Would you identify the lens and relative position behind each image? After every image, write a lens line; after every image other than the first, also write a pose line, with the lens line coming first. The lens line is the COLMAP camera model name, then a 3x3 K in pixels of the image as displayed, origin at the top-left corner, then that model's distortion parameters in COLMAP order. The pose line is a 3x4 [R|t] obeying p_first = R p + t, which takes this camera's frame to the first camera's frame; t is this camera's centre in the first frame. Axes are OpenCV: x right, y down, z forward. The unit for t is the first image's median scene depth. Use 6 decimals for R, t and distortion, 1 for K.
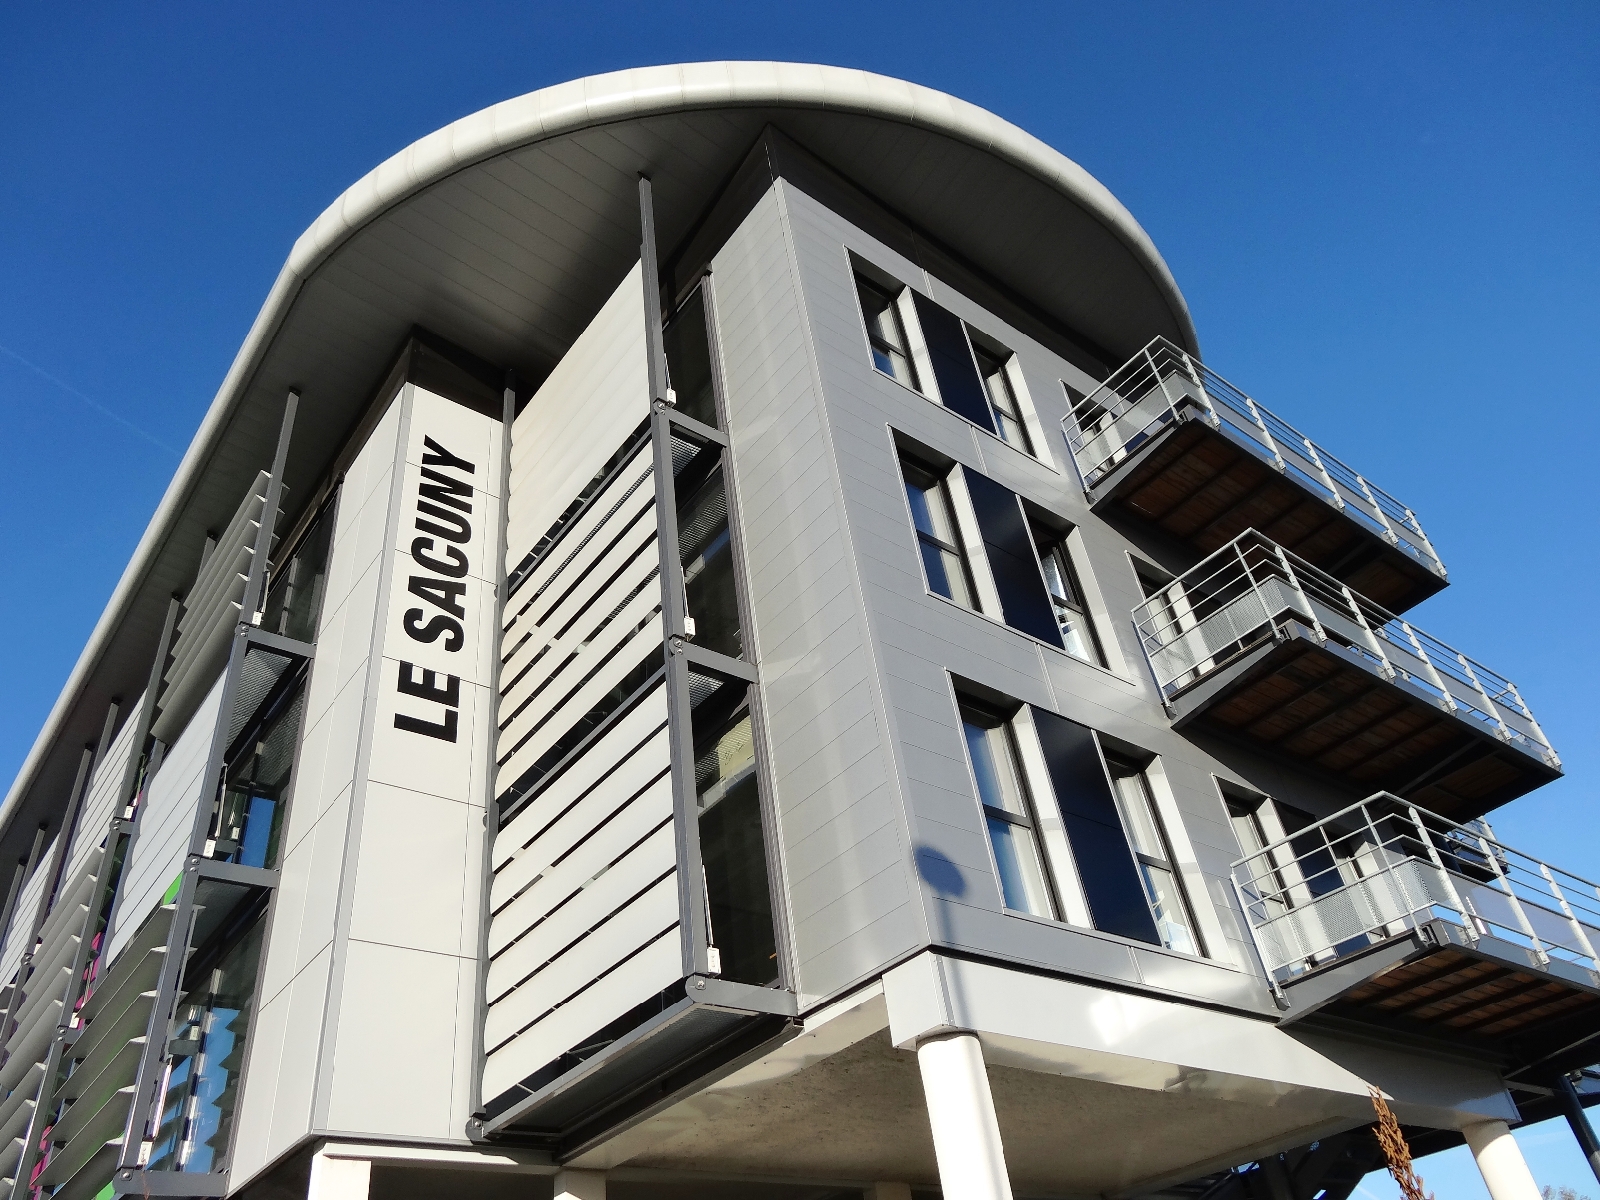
lens RADIAL K [[1183.3, 0, 800.0], [0, 1183.3, 600.0], [0, 0, 1]] dist [0.007690, 0.001348]
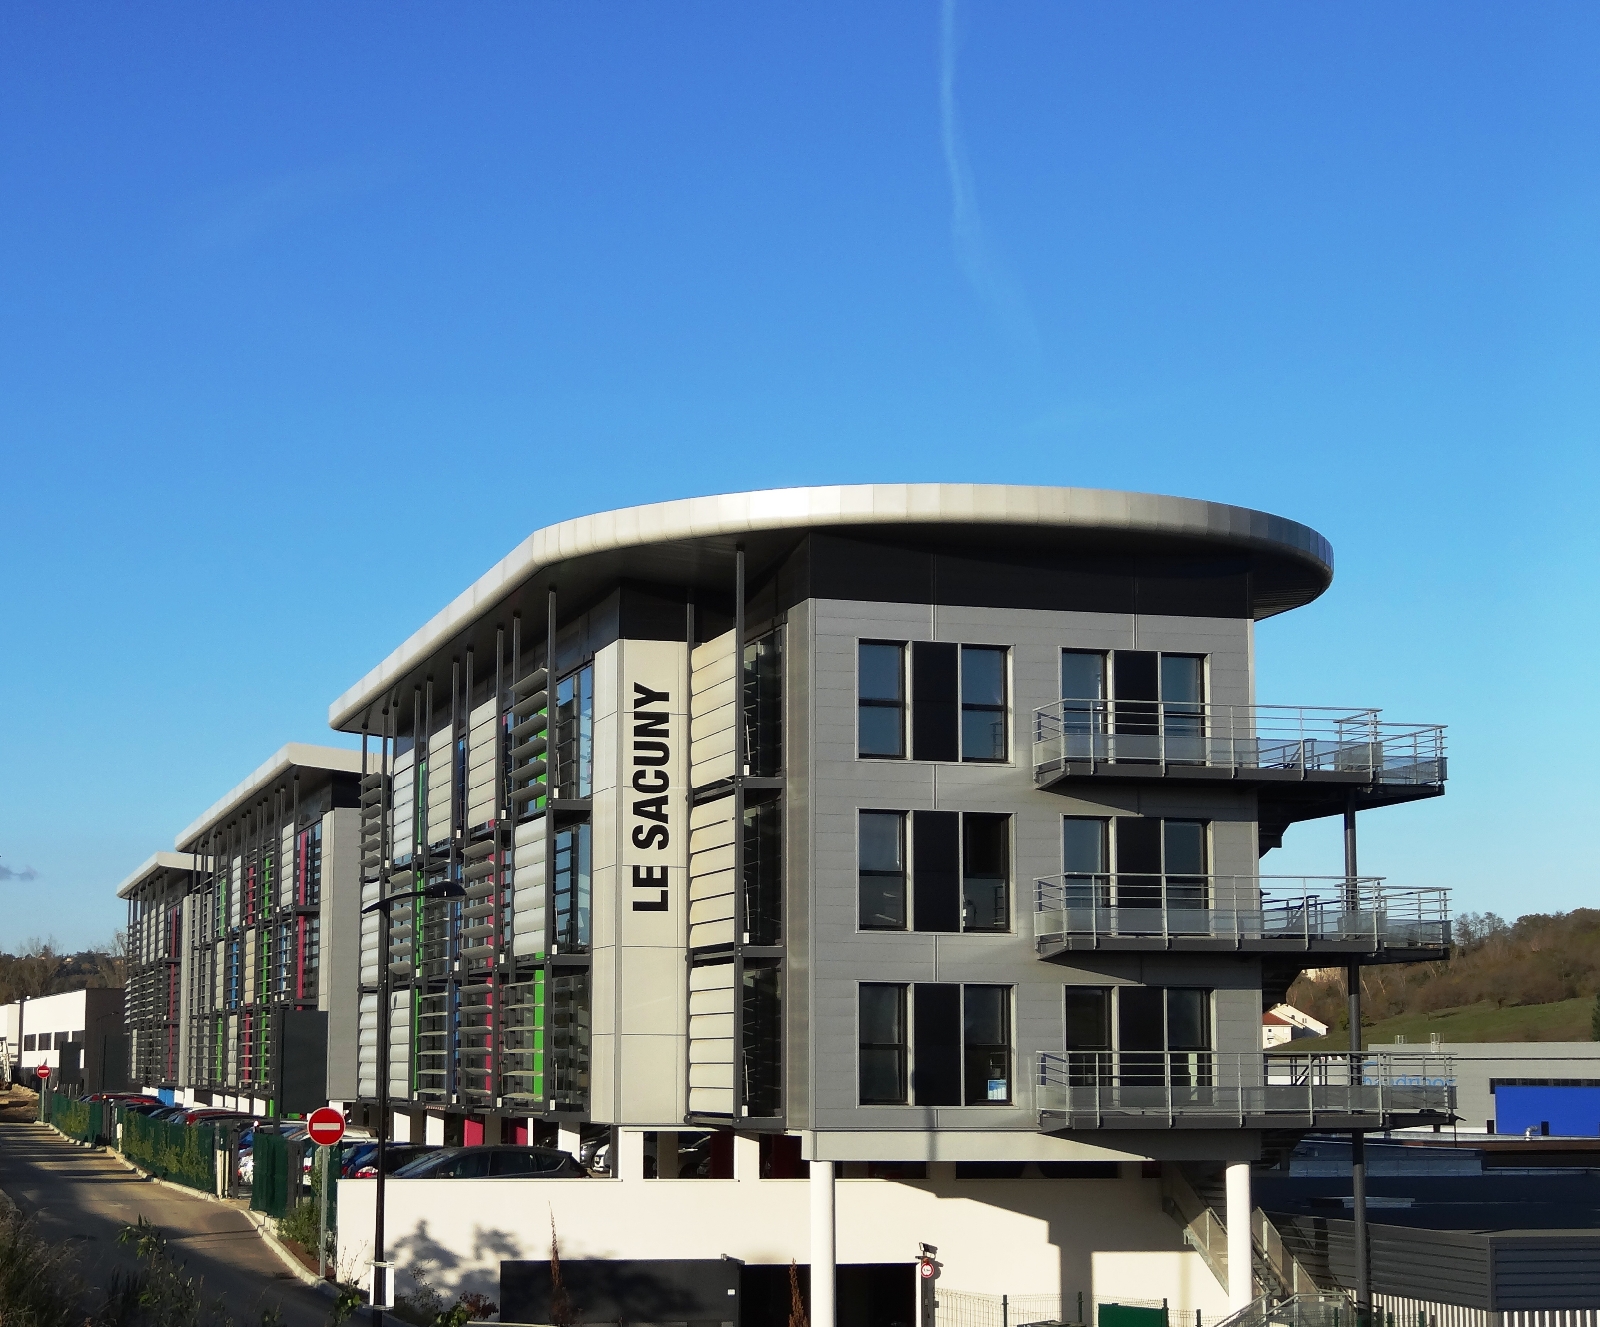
lens RADIAL K [[2927.8, 0, 800.0], [0, 2927.8, 663.5], [0, 0, 1]] dist [0.001024, -0.009420]
pose [[0.924470, 0.070242, -0.374729, 1.411629], [0.136958, 0.856088, 0.498354, -2.202431], [0.355806, -0.512035, 0.781807, -2.027069]]
